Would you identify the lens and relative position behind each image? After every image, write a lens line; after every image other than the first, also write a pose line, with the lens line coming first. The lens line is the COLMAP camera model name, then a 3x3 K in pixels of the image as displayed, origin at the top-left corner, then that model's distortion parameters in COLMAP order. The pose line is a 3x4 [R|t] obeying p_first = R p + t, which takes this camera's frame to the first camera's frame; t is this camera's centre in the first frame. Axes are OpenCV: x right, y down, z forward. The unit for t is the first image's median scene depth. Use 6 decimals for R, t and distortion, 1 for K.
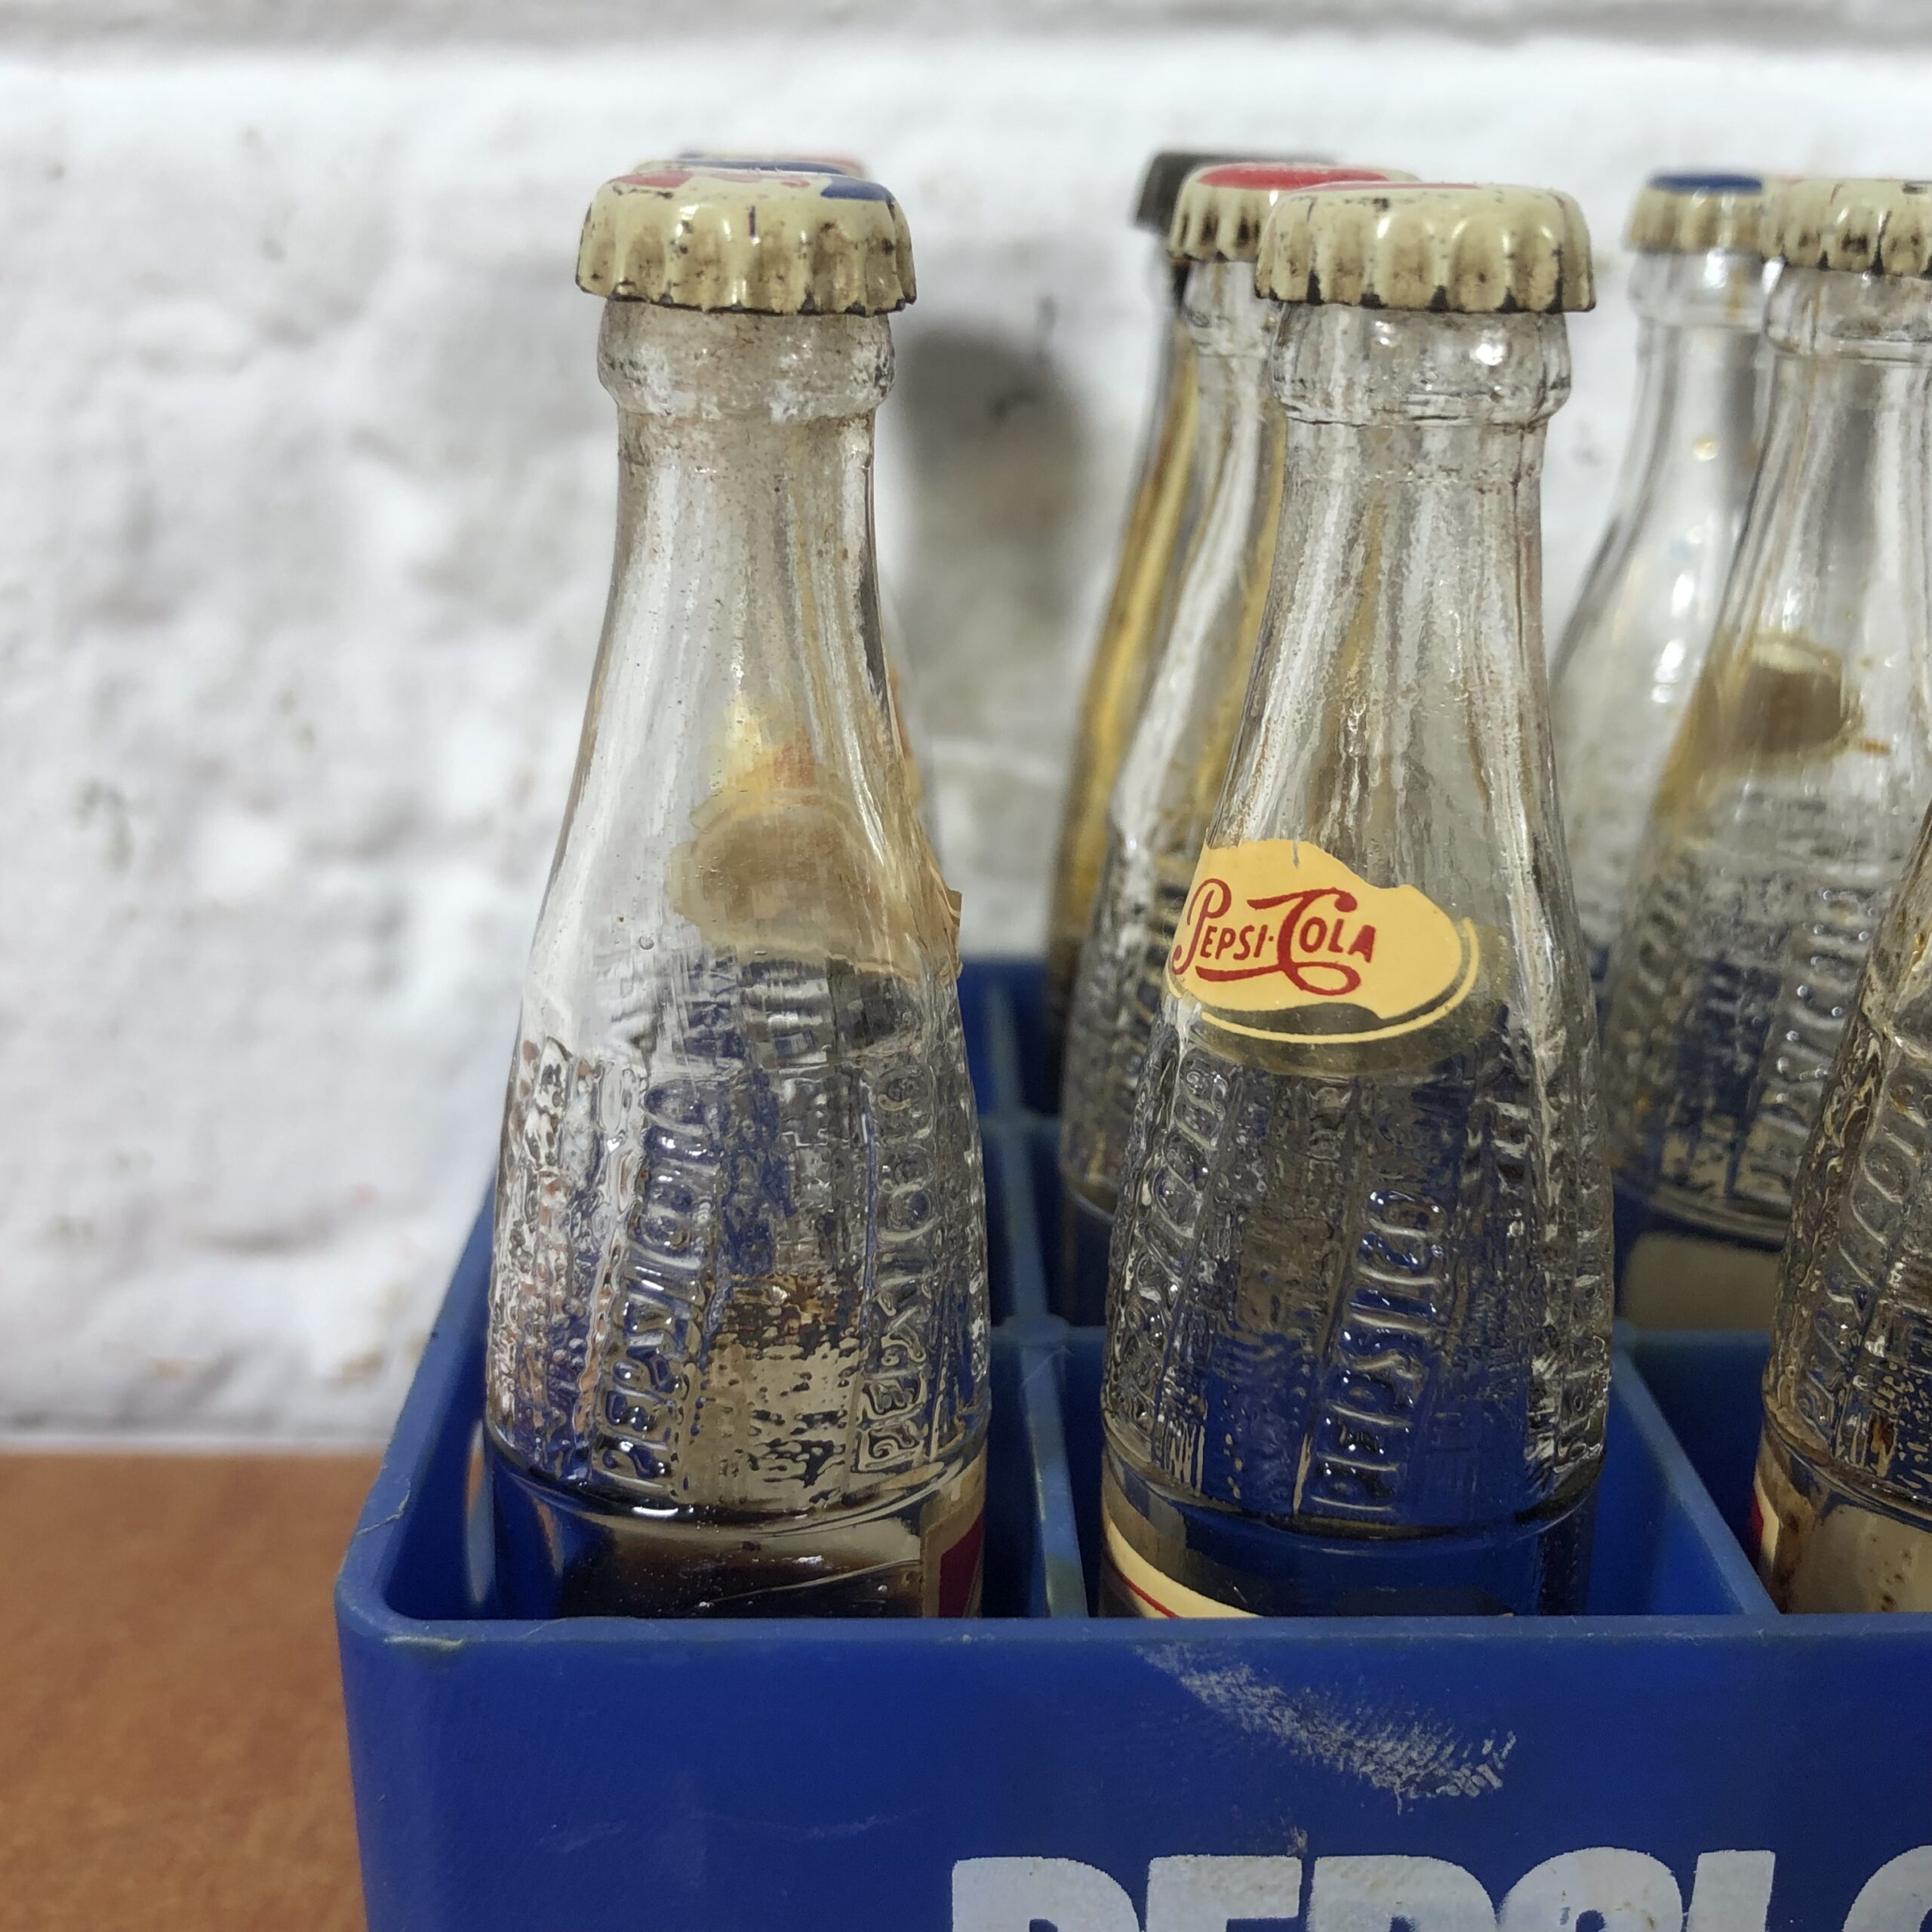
lens RADIAL K [[2699.5, 0, 987.5], [0, 2699.5, 972.8], [0, 0, 1]] dist [0.016370, 0.000000]
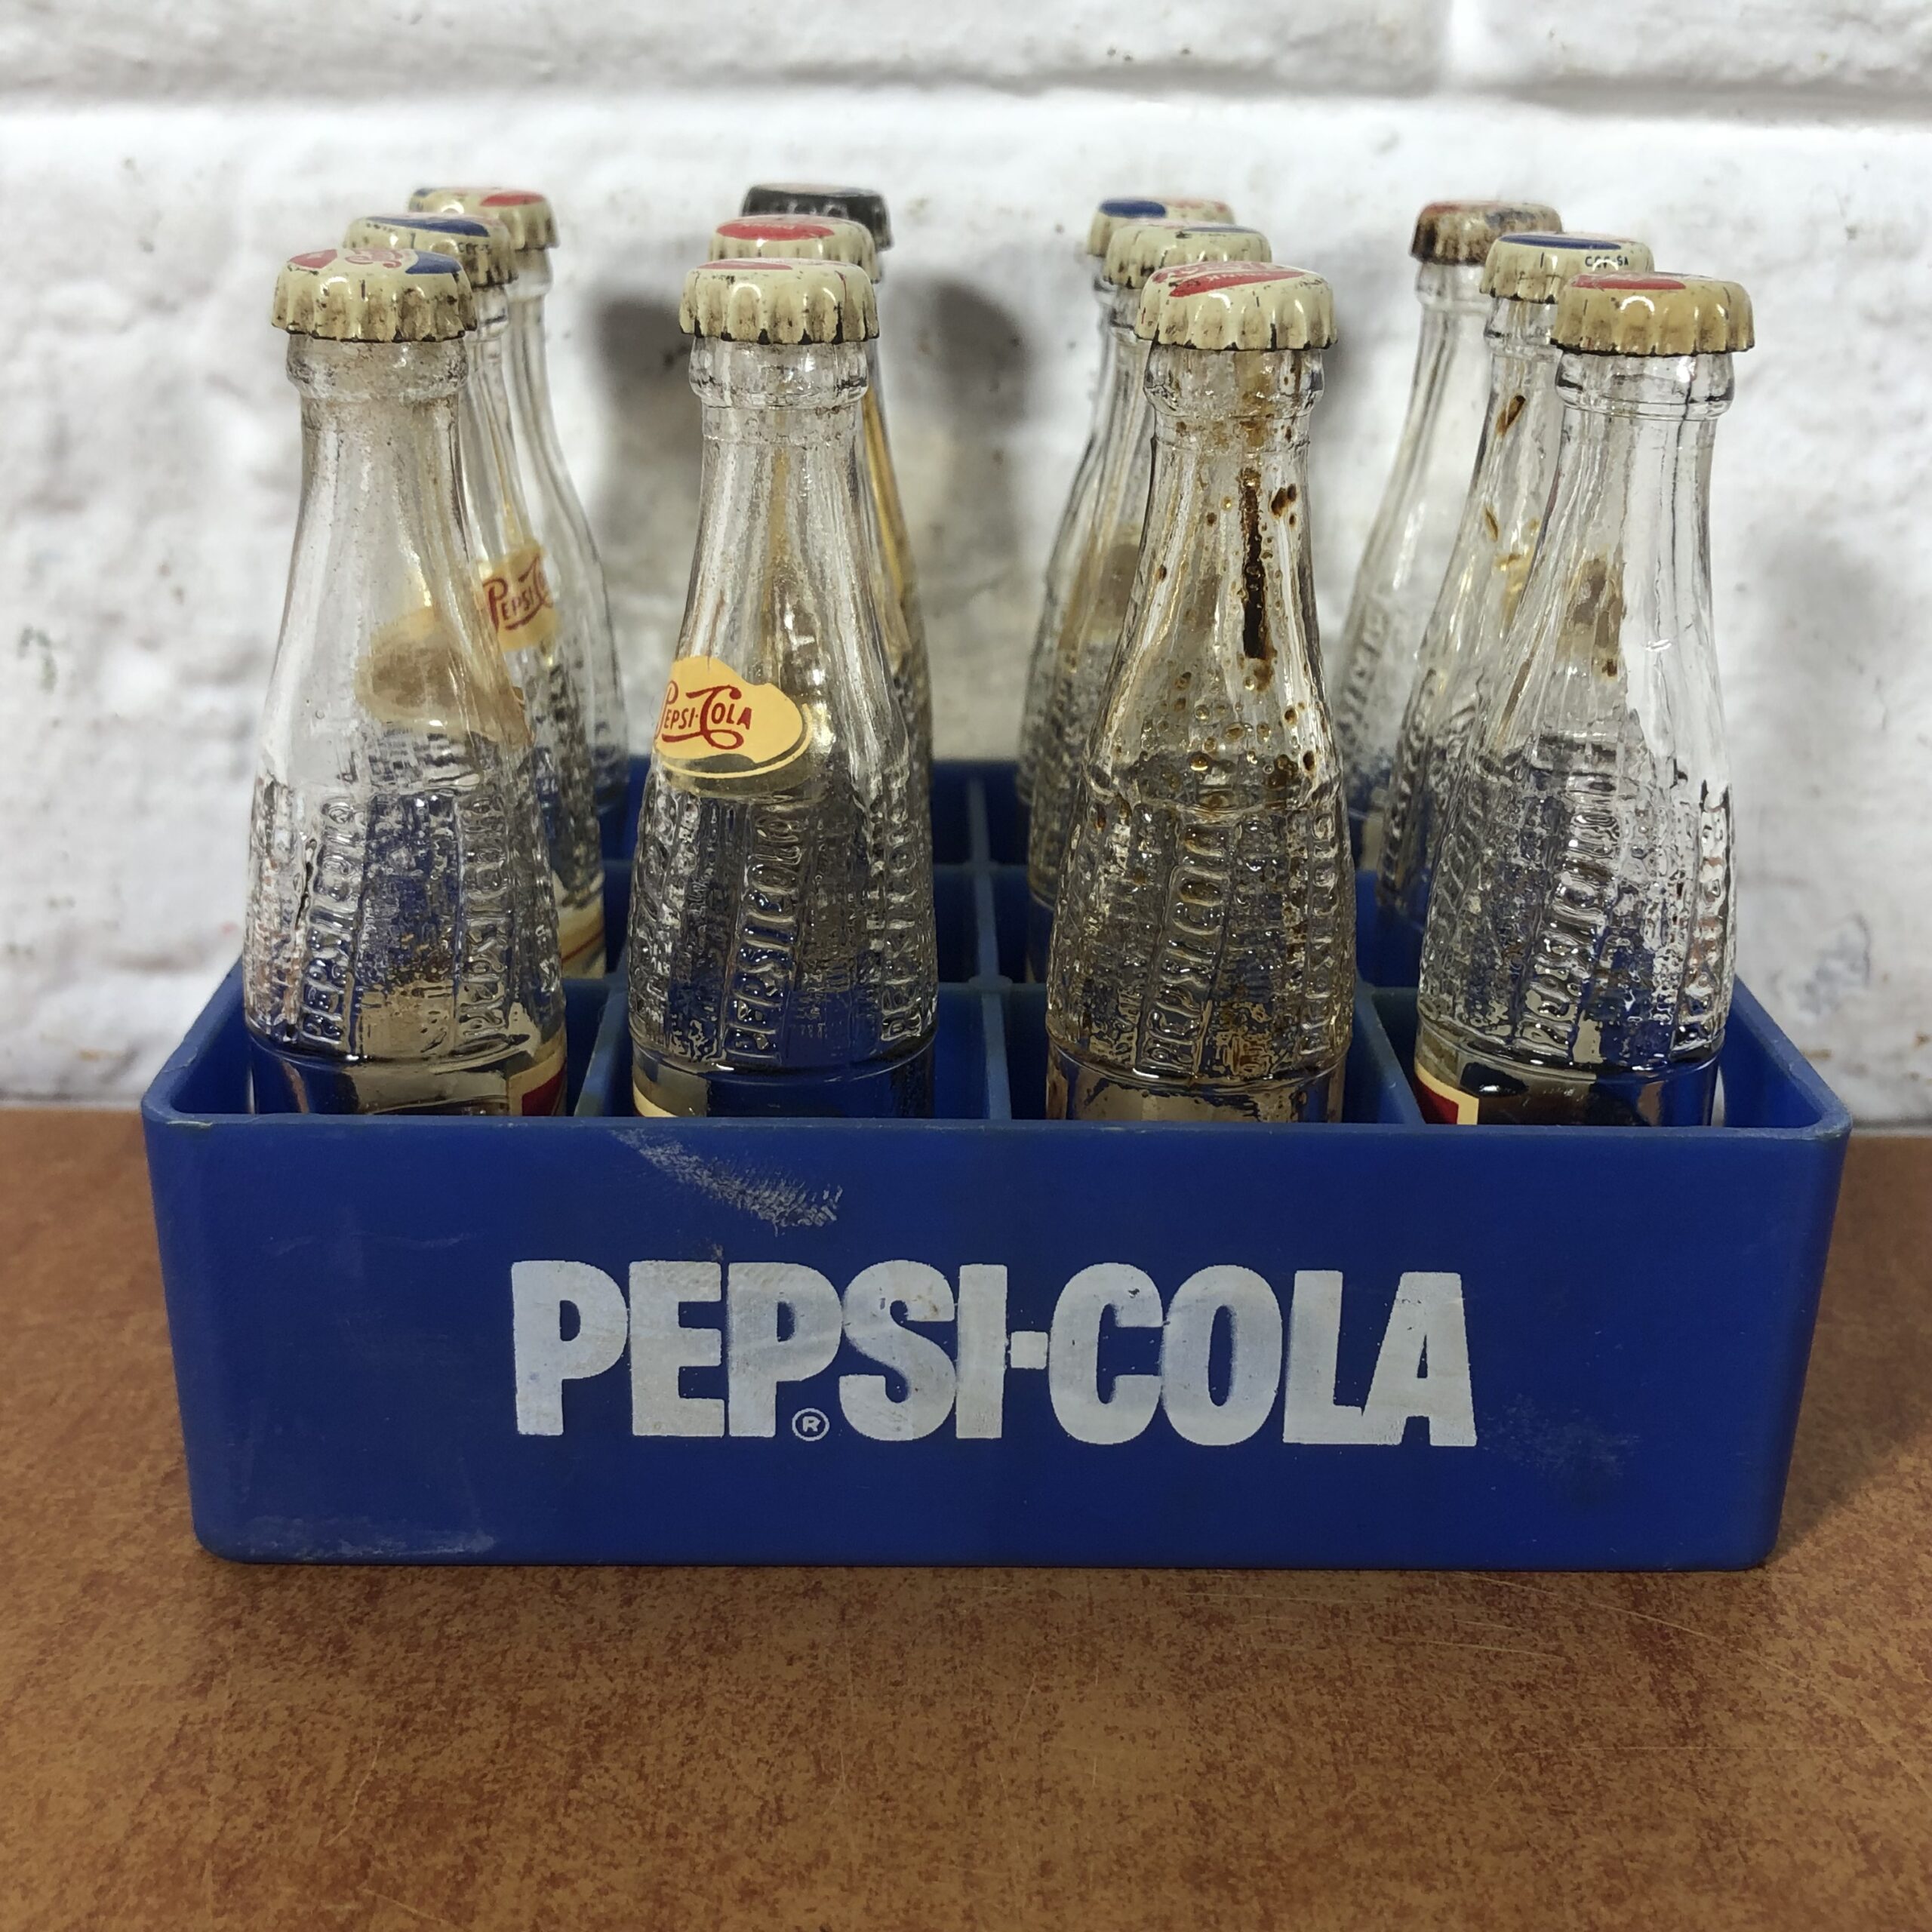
lens RADIAL K [[2699.5, 0, 979.6], [0, 2699.5, 973.7], [0, 0, 1]] dist [0.016370, 0.000000]
pose [[0.999908, 0.004719, -0.012743, 0.229900], [-0.004096, 0.998816, 0.048471, 0.049377], [0.012957, -0.048415, 0.998743, -0.509882]]
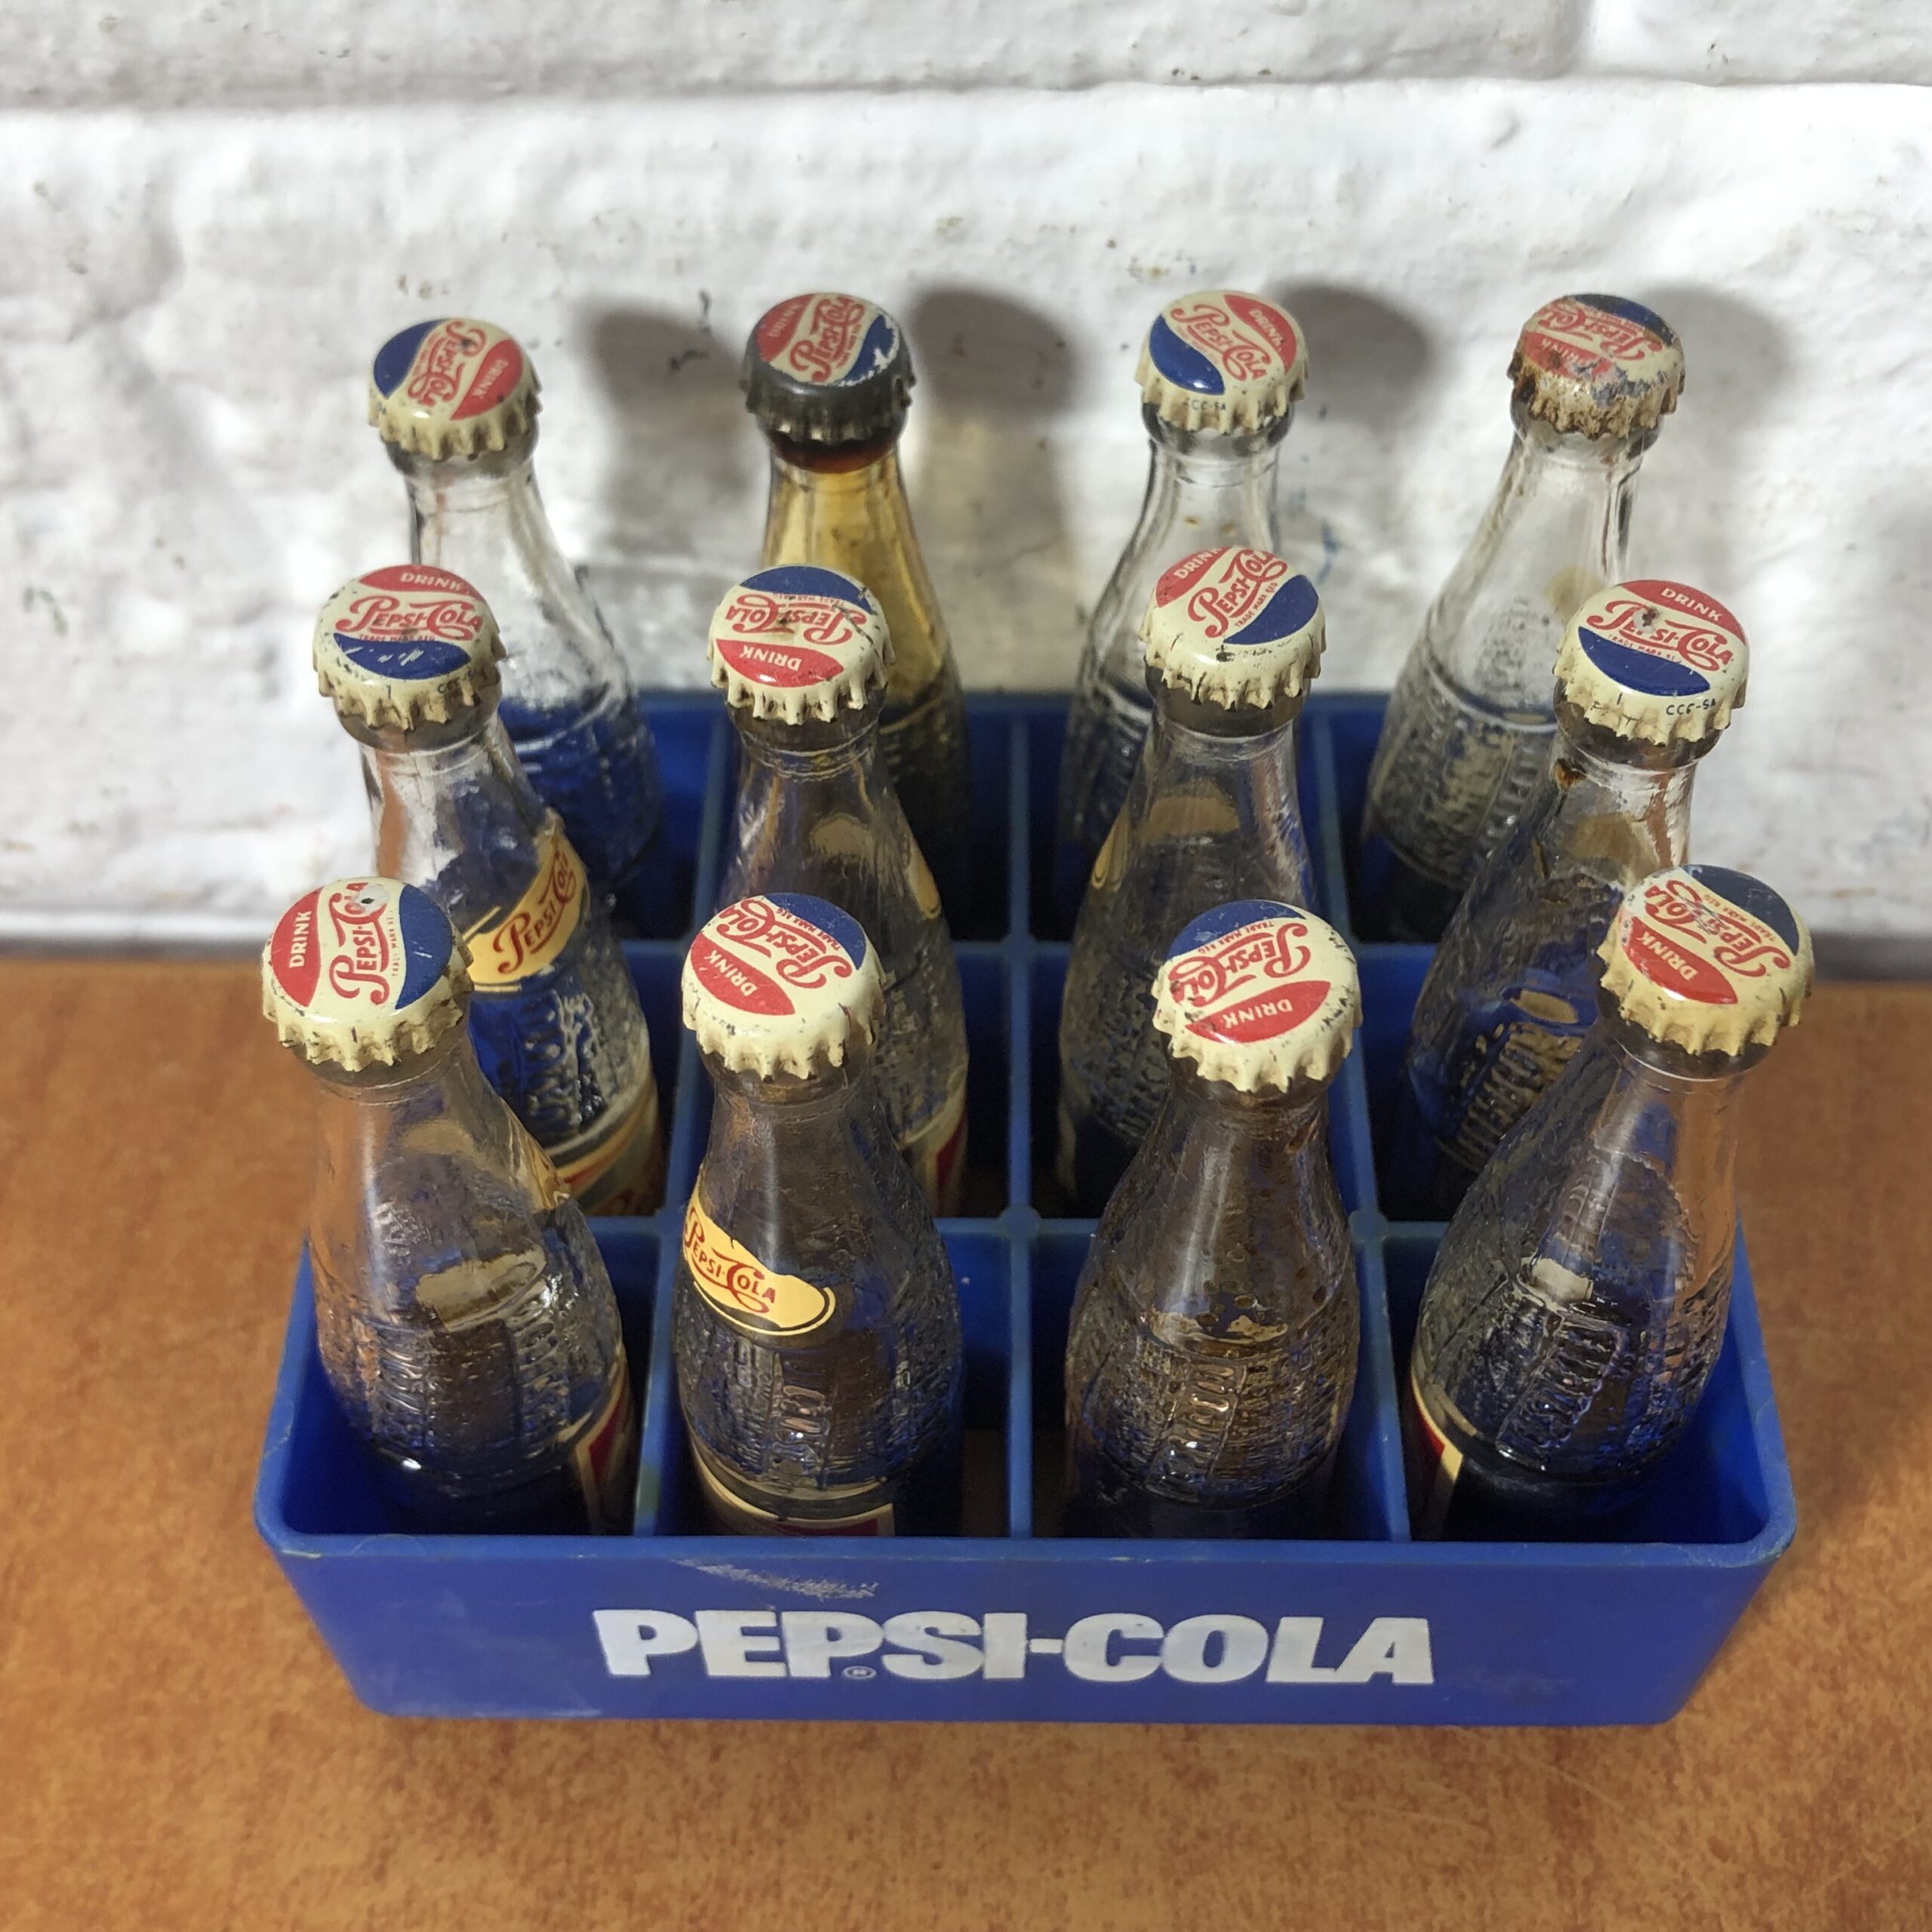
lens RADIAL K [[2699.5, 0, 974.7], [0, 2699.5, 975.5], [0, 0, 1]] dist [0.016370, 0.000000]
pose [[0.998574, 0.023045, -0.048154, 0.261992], [0.010066, 0.804572, 0.593769, -0.905881], [0.052427, -0.593407, 0.803193, -0.207414]]
